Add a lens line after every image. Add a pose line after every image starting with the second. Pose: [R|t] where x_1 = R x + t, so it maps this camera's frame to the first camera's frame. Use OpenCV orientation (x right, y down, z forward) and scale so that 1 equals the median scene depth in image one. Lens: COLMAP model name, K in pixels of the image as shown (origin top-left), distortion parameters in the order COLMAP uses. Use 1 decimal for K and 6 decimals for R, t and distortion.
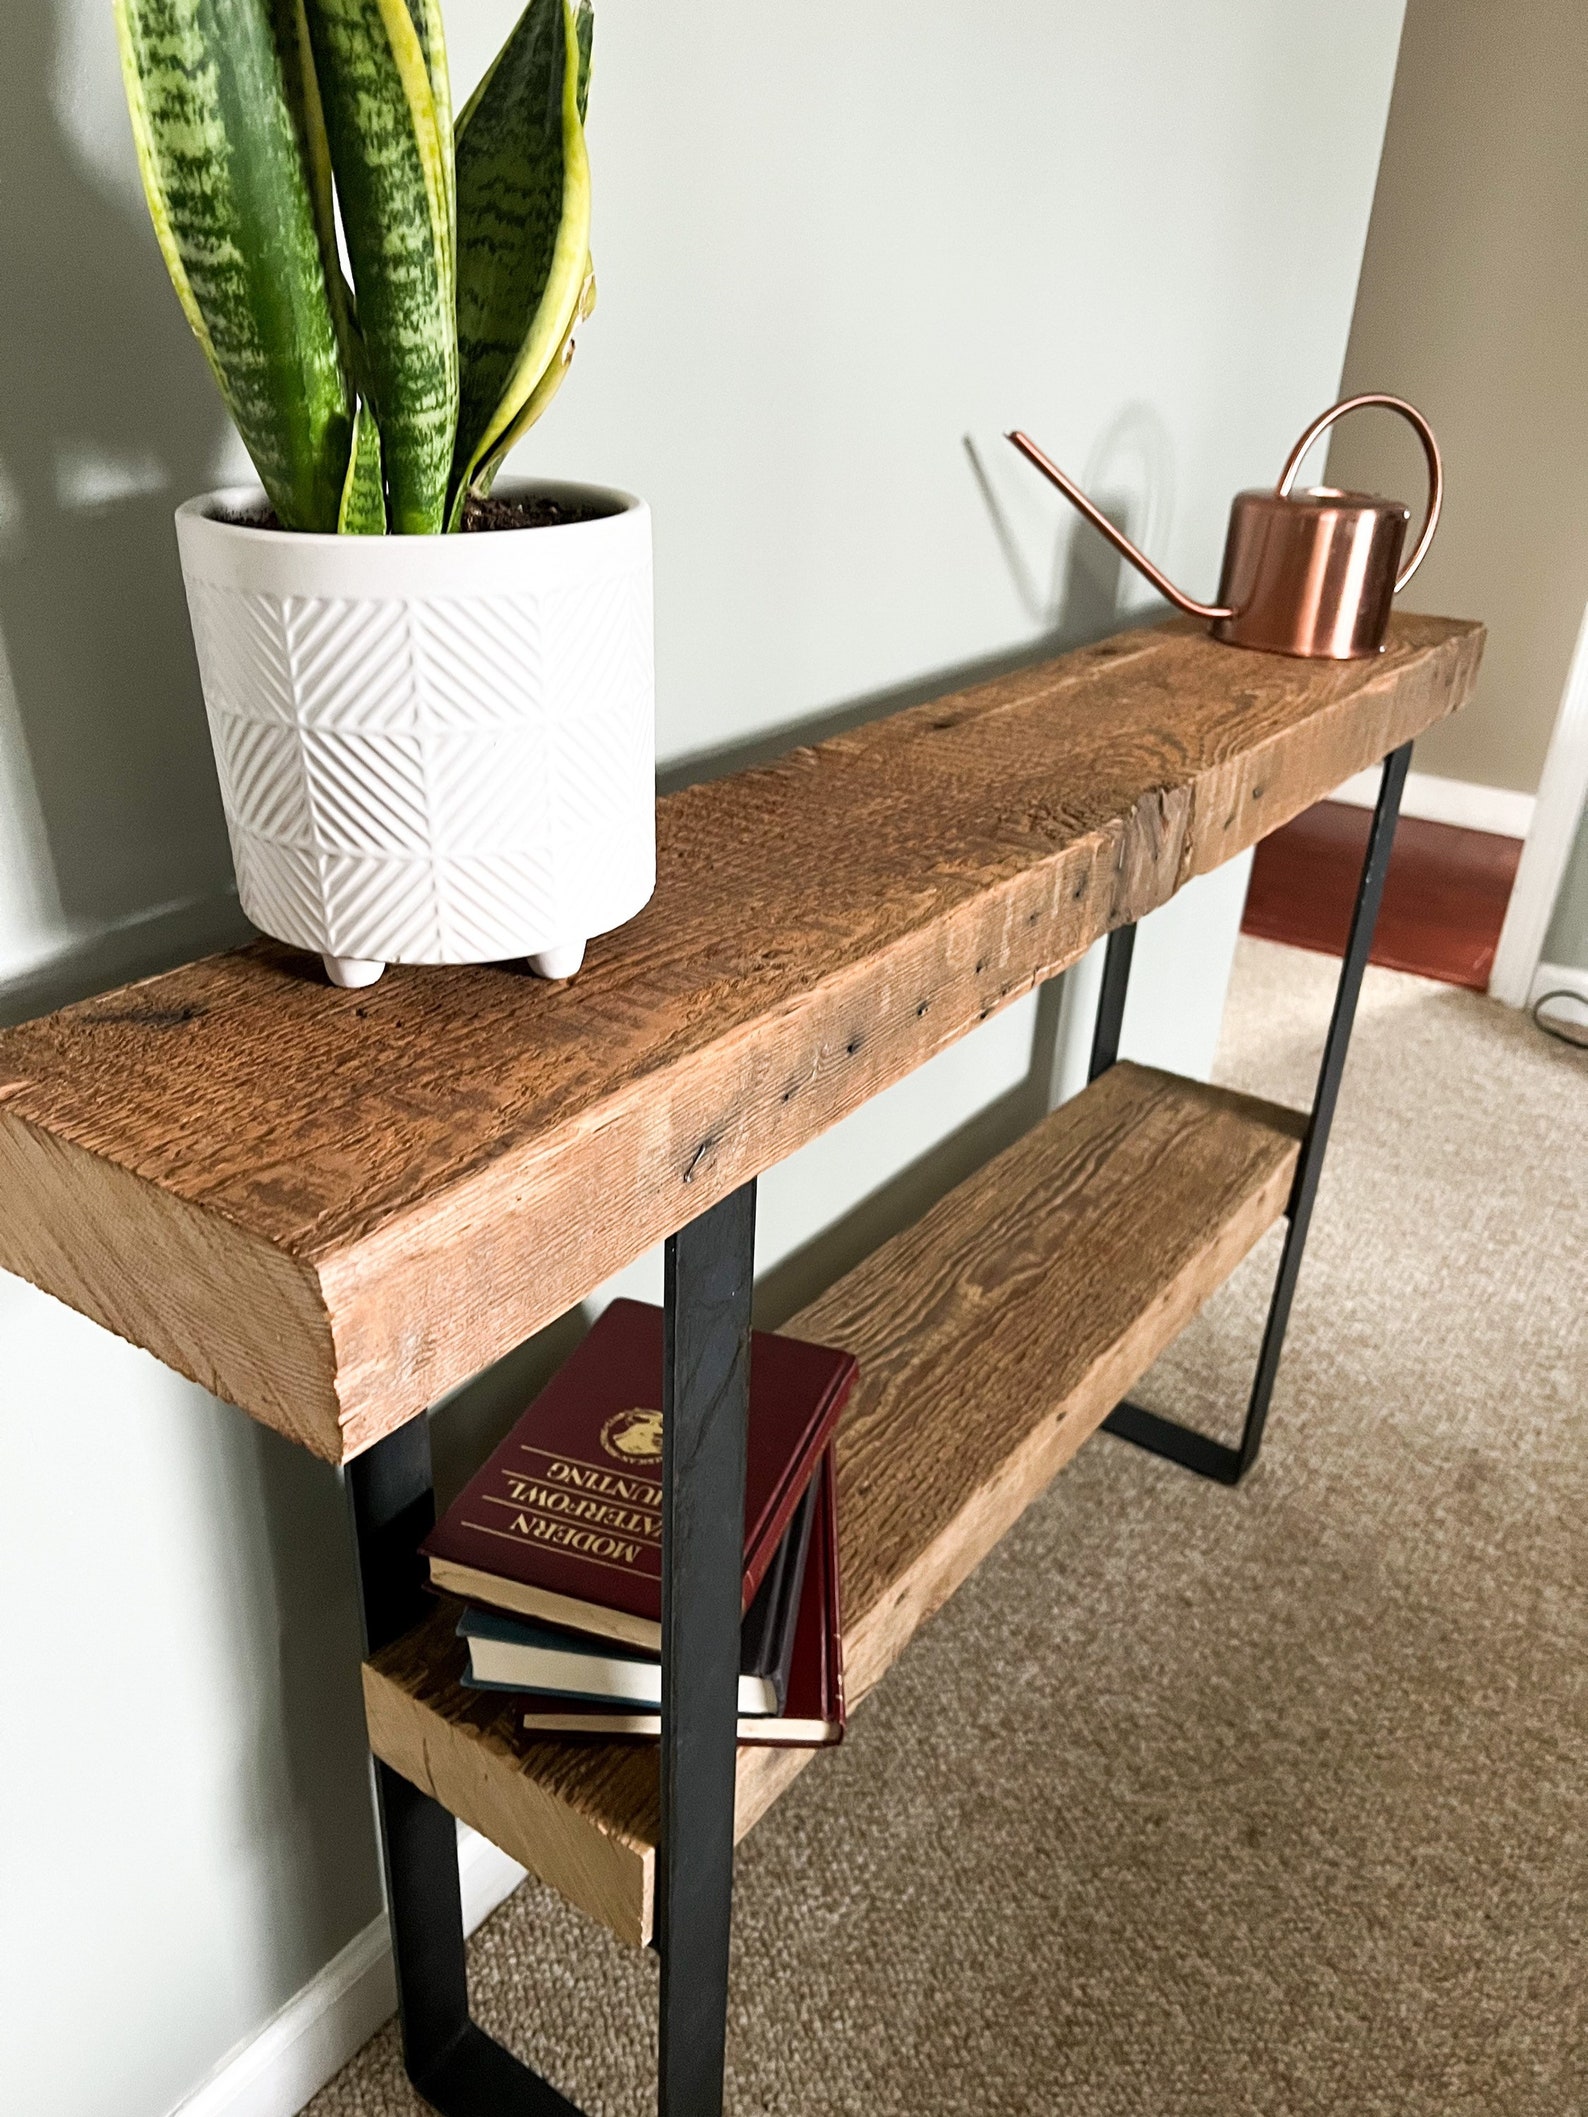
lens RADIAL K [[1633.5, 0, 804.7], [0, 1633.5, 1072.3], [0, 0, 1]] dist [0.090702, -0.132528]
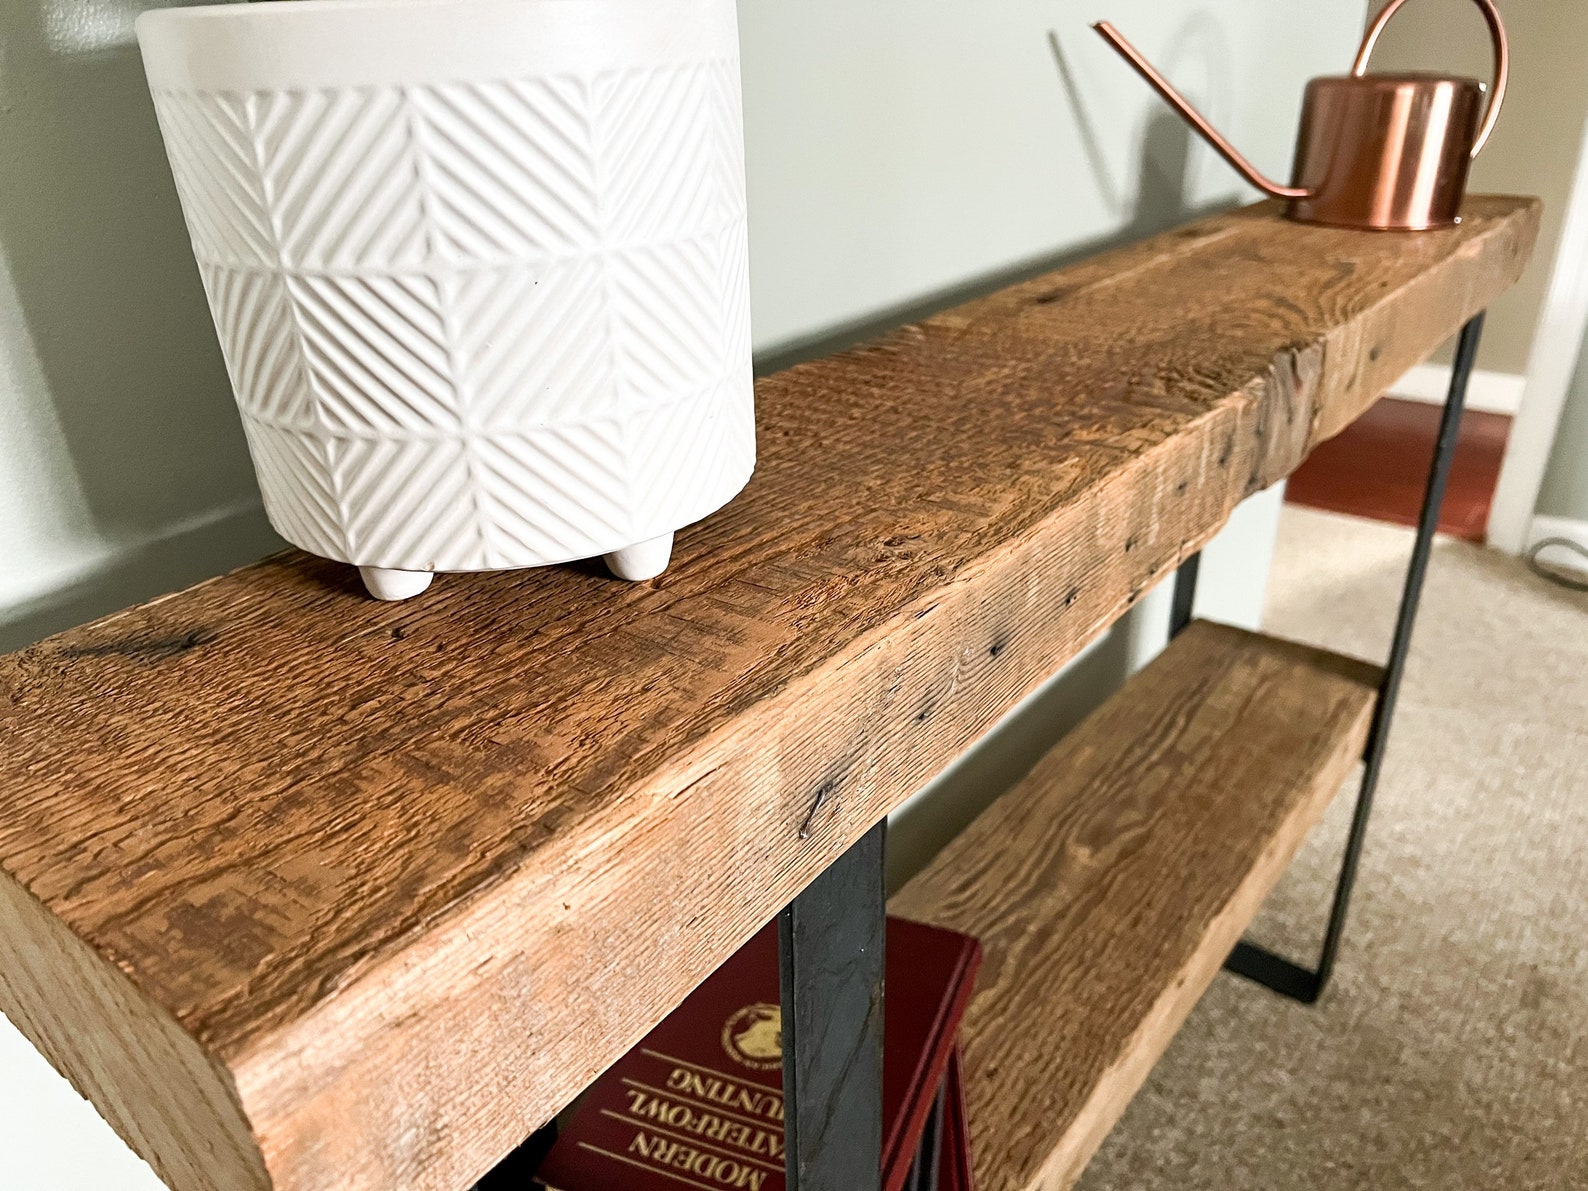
lens RADIAL K [[1229.3, 0, 794.0], [0, 1229.3, 595.5], [0, 0, 1]] dist [0.068070, -0.114936]
pose [[0.996653, -0.030487, -0.075847, -0.020820], [0.029106, 0.999391, -0.019247, -0.027635], [0.076387, 0.016975, 0.996934, 0.301295]]
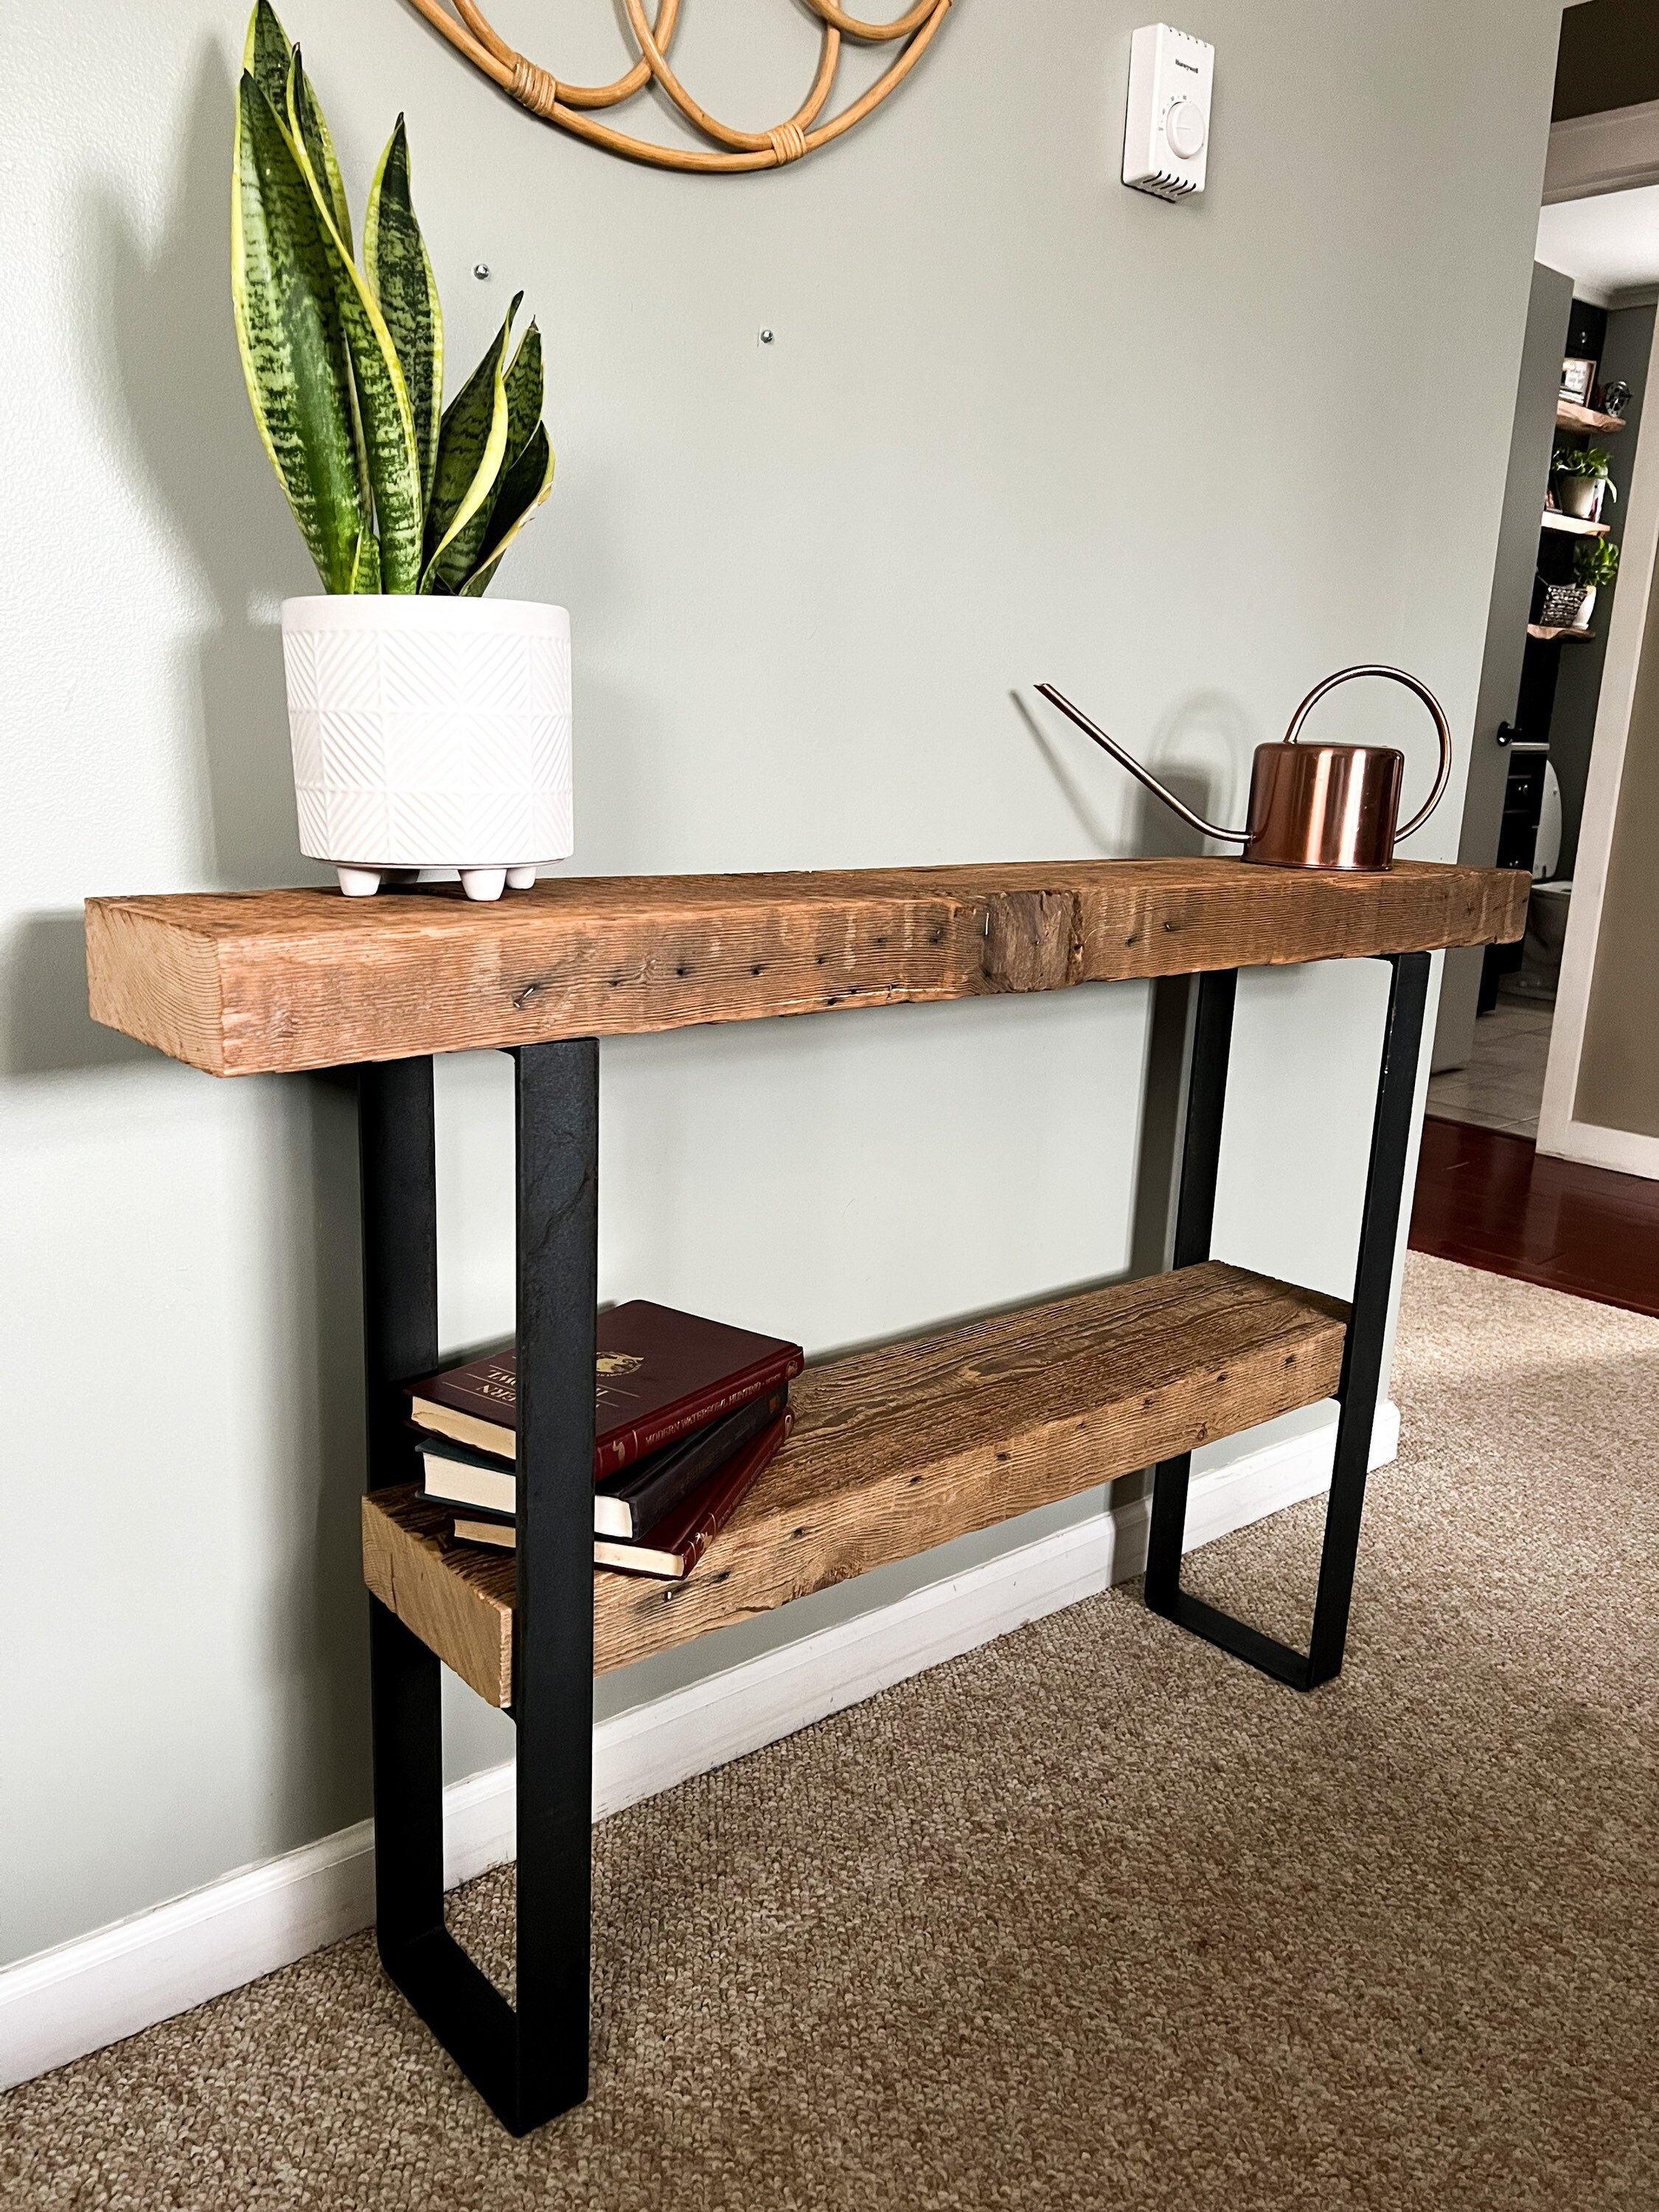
lens RADIAL K [[1712.3, 0, 847.5], [0, 1712.3, 1103.2], [0, 0, 1]] dist [0.068070, -0.114936]
pose [[0.966377, 0.051662, -0.251886, 0.458656], [-0.113395, 0.964829, -0.237163, 0.361008], [0.230774, 0.257752, 0.938247, -0.286269]]
